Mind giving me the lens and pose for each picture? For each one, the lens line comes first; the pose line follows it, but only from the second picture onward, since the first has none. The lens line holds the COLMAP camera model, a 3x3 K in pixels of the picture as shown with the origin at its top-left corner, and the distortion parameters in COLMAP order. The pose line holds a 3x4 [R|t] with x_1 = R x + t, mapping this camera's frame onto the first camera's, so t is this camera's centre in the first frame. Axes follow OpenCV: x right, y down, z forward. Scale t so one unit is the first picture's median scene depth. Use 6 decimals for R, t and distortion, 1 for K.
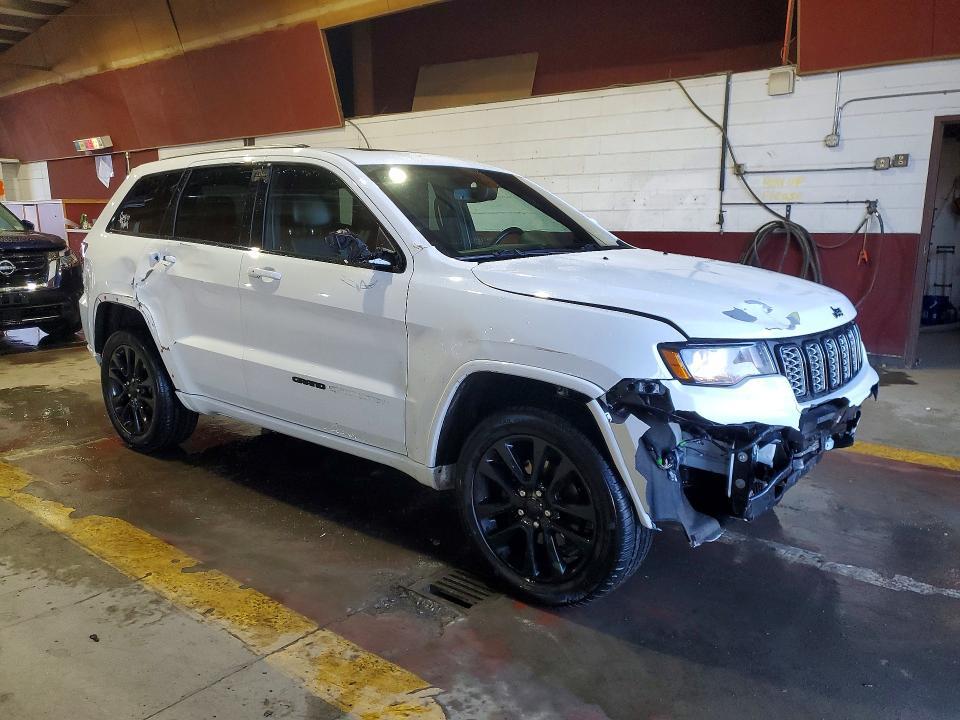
lens RADIAL K [[741.5, 0, 475.2], [0, 741.5, 361.9], [0, 0, 1]] dist [0.000456, 0.002846]
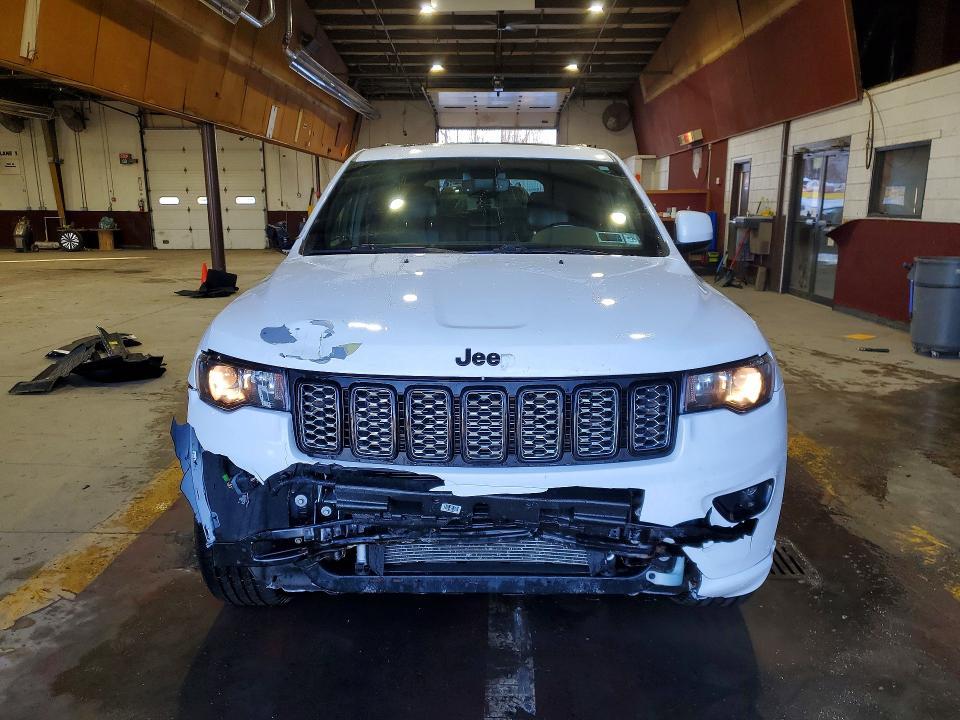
lens RADIAL K [[741.5, 0, 475.2], [0, 741.5, 361.9], [0, 0, 1]] dist [0.000456, 0.002846]
pose [[0.614407, 0.161494, -0.772285, 0.672574], [-0.148854, 0.984976, 0.087547, -0.081780], [0.774820, 0.061168, 0.629215, 0.384530]]
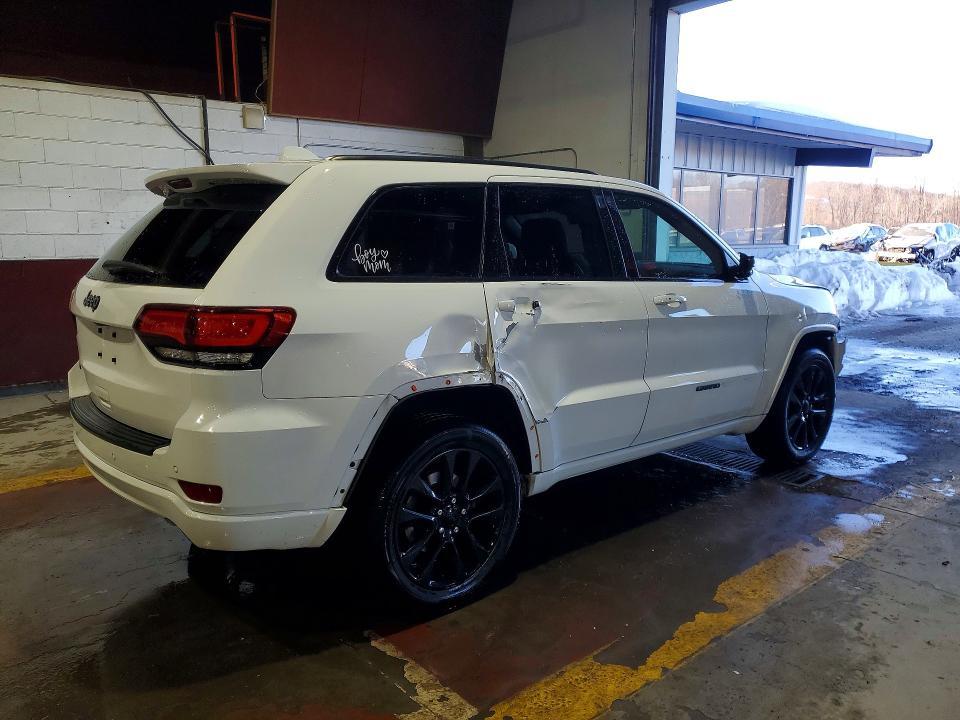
lens RADIAL K [[741.5, 0, 475.2], [0, 741.5, 361.9], [0, 0, 1]] dist [0.000456, 0.002846]
pose [[0.195901, -0.170332, 0.965717, -1.135703], [0.191791, 0.972435, 0.132611, -0.188780], [-0.961686, 0.159237, 0.223169, 0.870335]]
